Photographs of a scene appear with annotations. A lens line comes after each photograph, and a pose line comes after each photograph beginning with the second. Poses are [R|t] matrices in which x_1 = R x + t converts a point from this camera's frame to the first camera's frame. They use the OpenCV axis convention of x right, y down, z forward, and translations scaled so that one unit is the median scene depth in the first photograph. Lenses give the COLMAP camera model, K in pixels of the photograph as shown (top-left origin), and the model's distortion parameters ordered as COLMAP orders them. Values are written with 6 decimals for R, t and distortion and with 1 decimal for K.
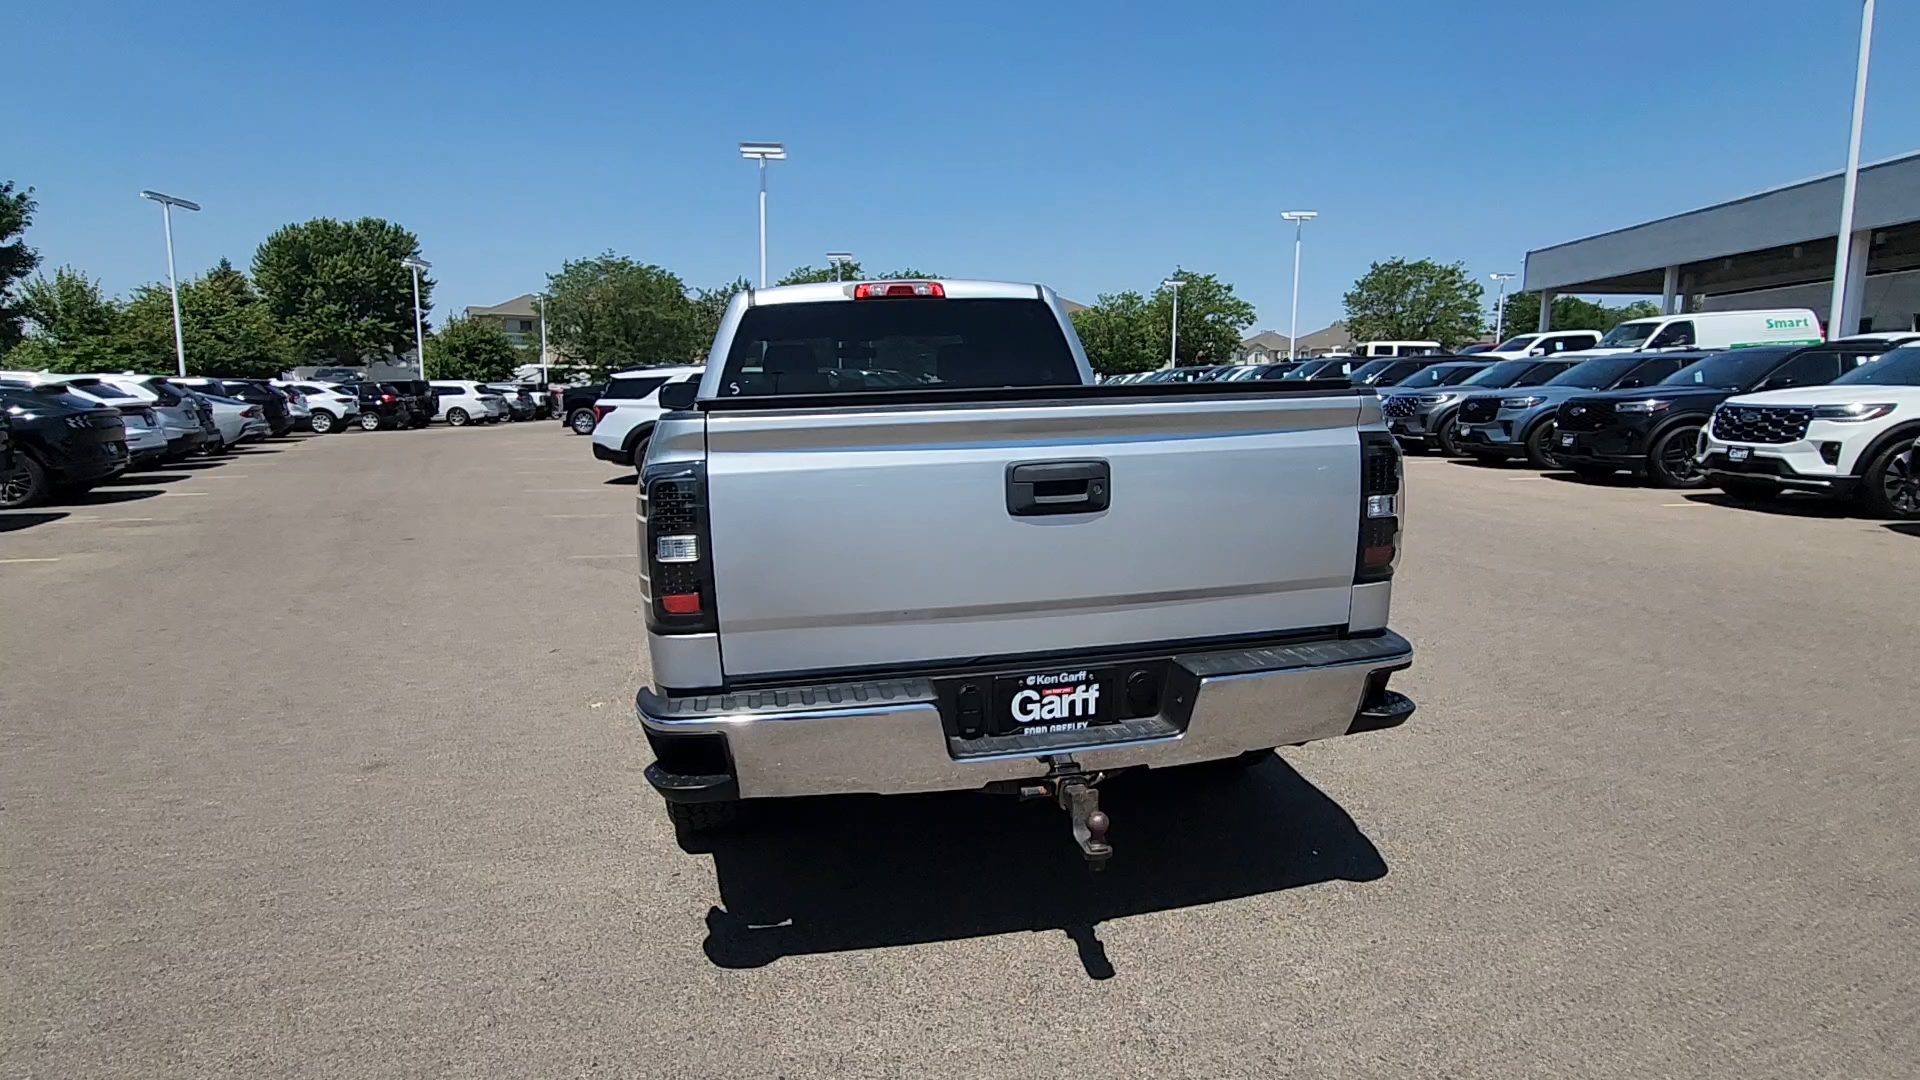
lens RADIAL K [[1011.7, 0, 961.6], [0, 1011.7, 535.9], [0, 0, 1]] dist [0.005132, 0.001804]
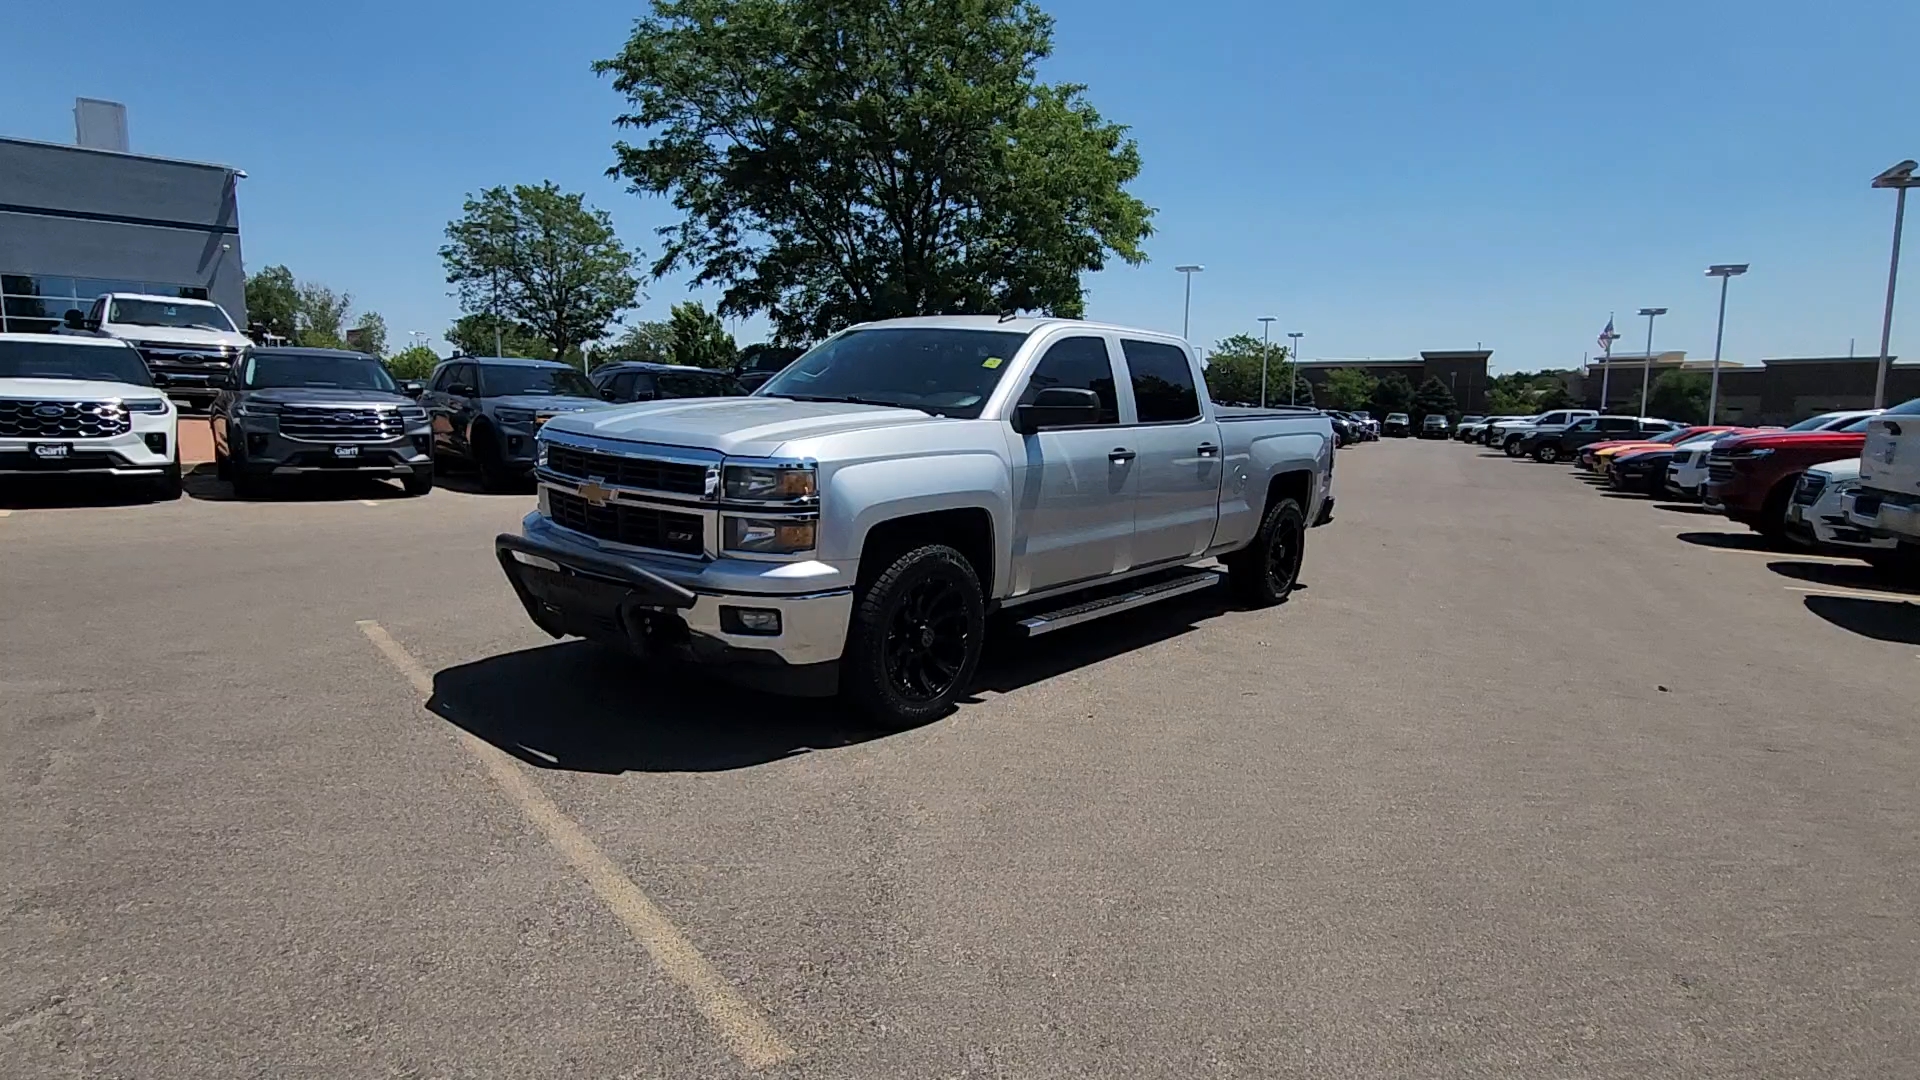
lens RADIAL K [[1011.7, 0, 962.0], [0, 1011.7, 526.5], [0, 0, 1]] dist [0.005132, 0.001804]
pose [[-0.623558, -0.103501, 0.774895, -0.347844], [0.090172, 0.975060, 0.202798, -0.088340], [-0.776559, 0.196330, -0.598674, 0.640822]]
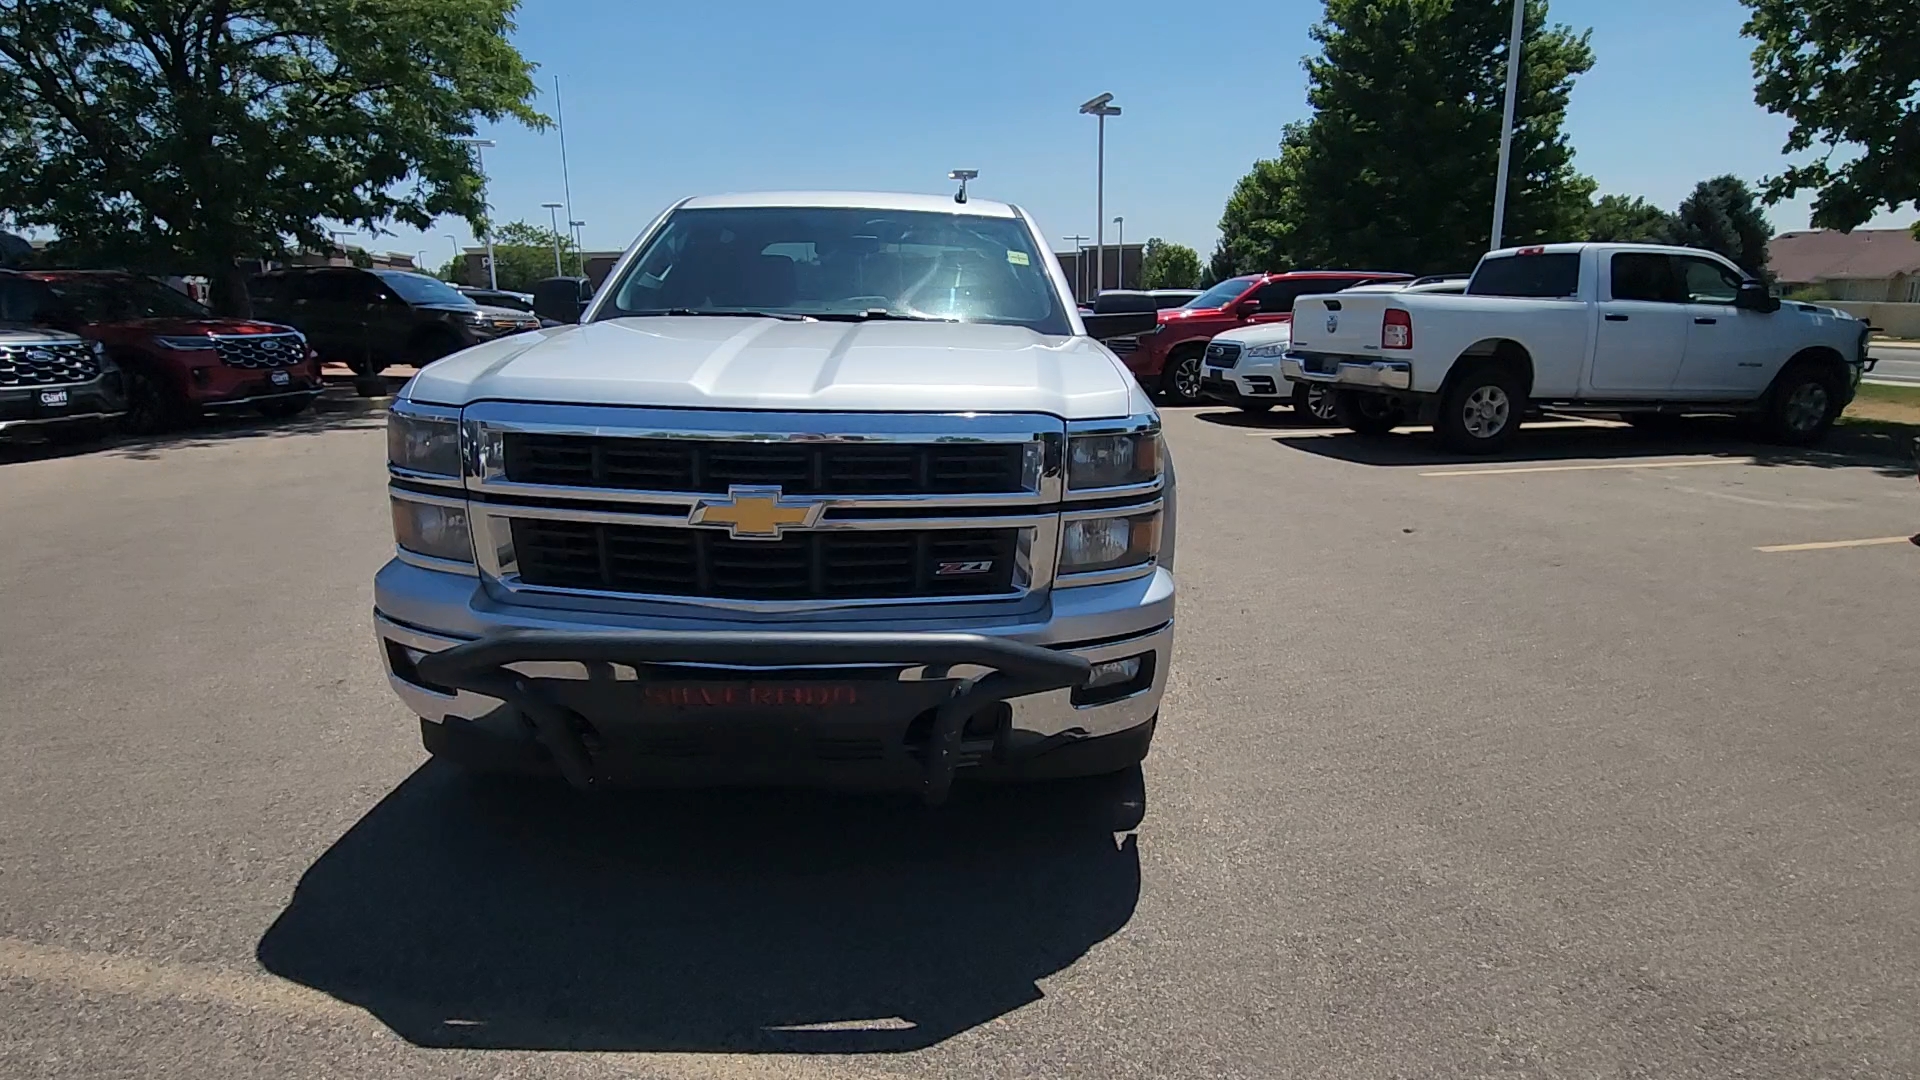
lens RADIAL K [[1011.7, 0, 960.9], [0, 1011.7, 536.4], [0, 0, 1]] dist [0.005132, 0.001804]
pose [[-0.979725, -0.031443, 0.197865, -0.126549], [0.042168, 0.933122, 0.357079, -0.097942], [-0.195860, 0.358182, -0.912877, 0.678433]]
